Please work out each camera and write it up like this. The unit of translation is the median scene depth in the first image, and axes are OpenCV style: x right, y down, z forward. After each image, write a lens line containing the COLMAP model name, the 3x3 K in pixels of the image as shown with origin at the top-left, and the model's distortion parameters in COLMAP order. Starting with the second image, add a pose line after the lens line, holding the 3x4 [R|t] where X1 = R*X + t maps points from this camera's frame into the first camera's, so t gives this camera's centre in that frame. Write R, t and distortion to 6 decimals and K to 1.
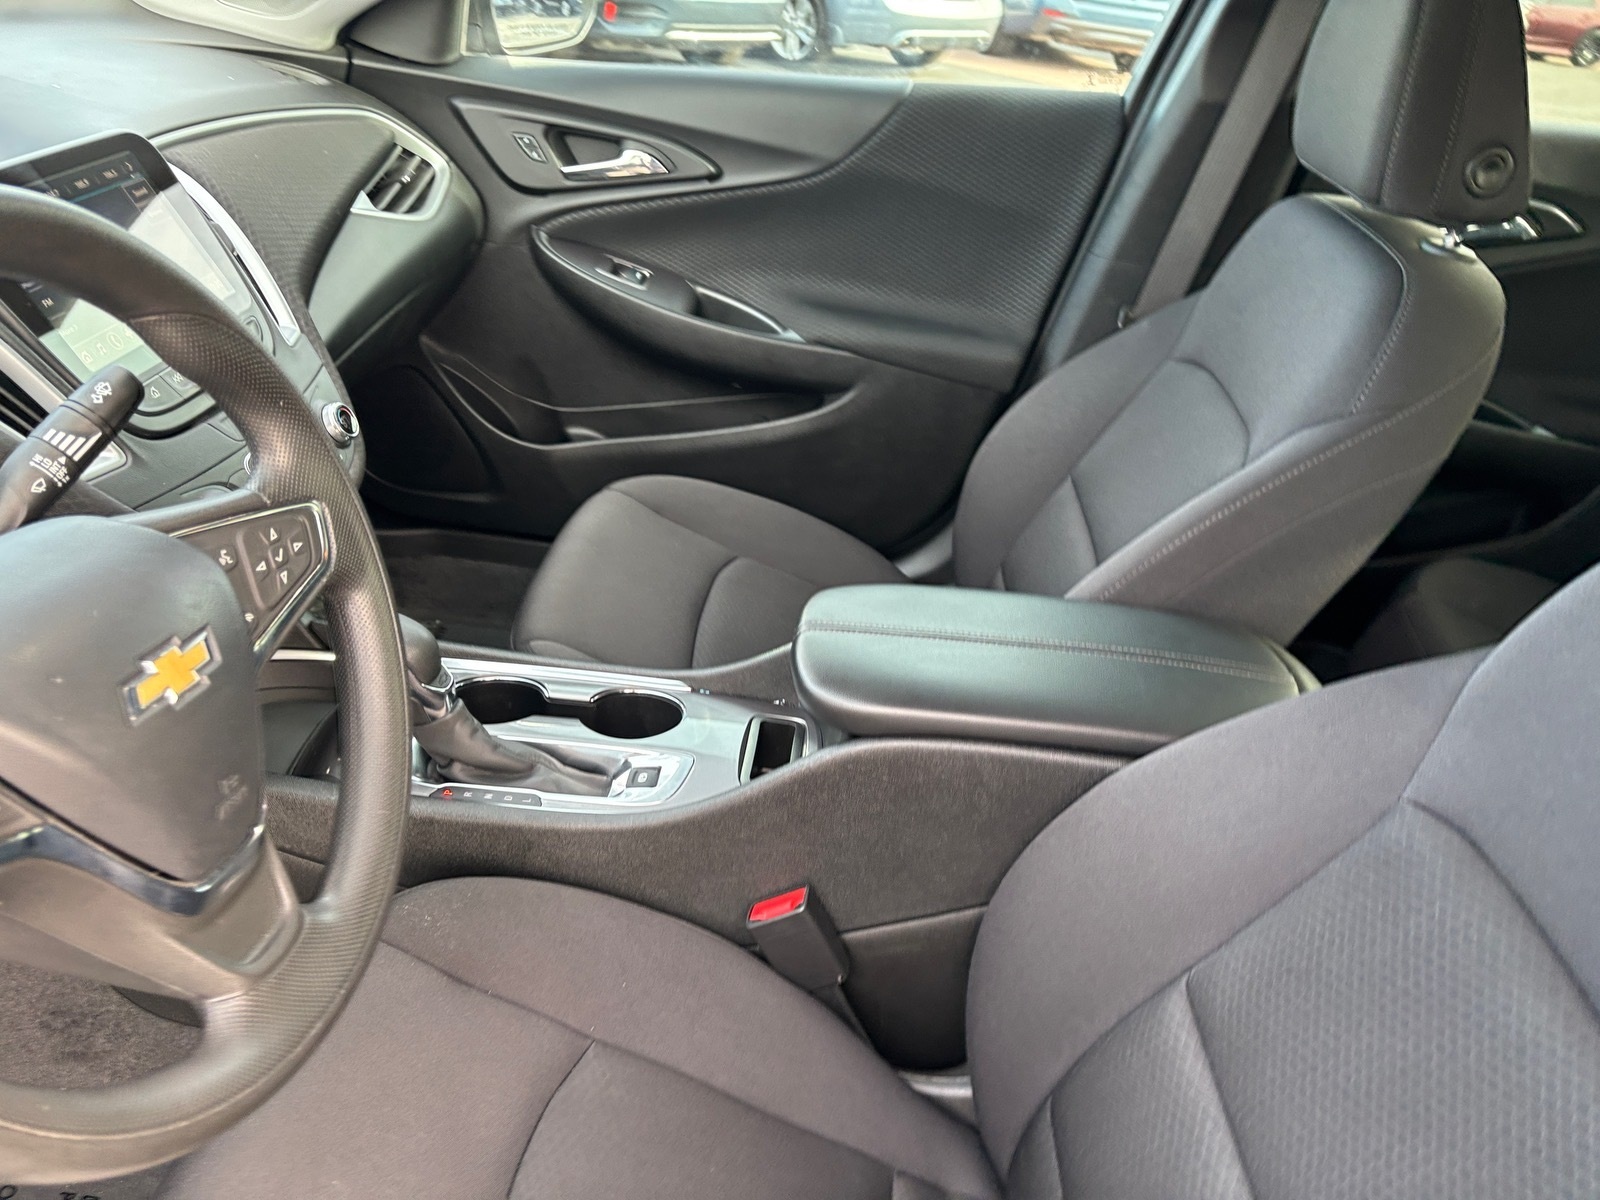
lens RADIAL K [[1225.6, 0, 811.3], [0, 1225.6, 600.1], [0, 0, 1]] dist [0.025552, -0.028410]
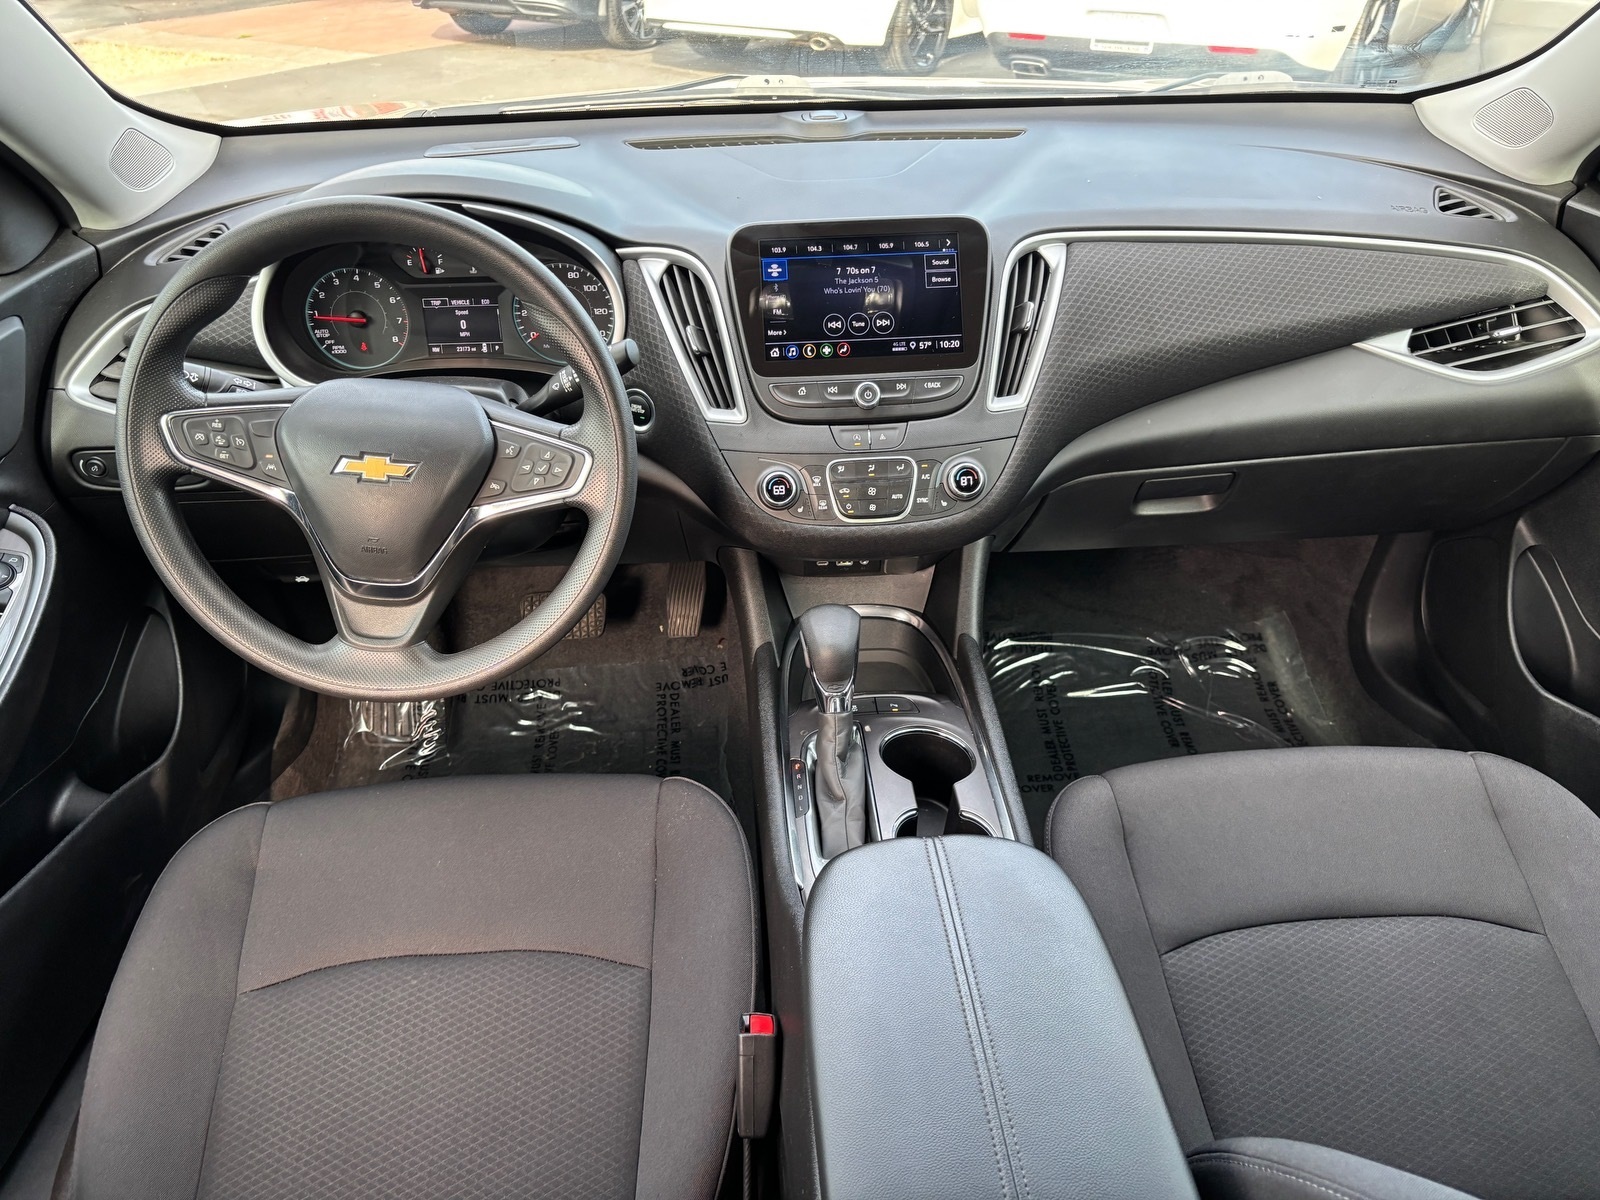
lens RADIAL K [[1225.6, 0, 844.0], [0, 1225.6, 609.1], [0, 0, 1]] dist [0.025552, -0.028410]
pose [[0.121035, 0.423416, -0.897814, 0.633996], [-0.466370, 0.822680, 0.325110, -0.336996], [0.876270, 0.379364, 0.297041, 0.554303]]
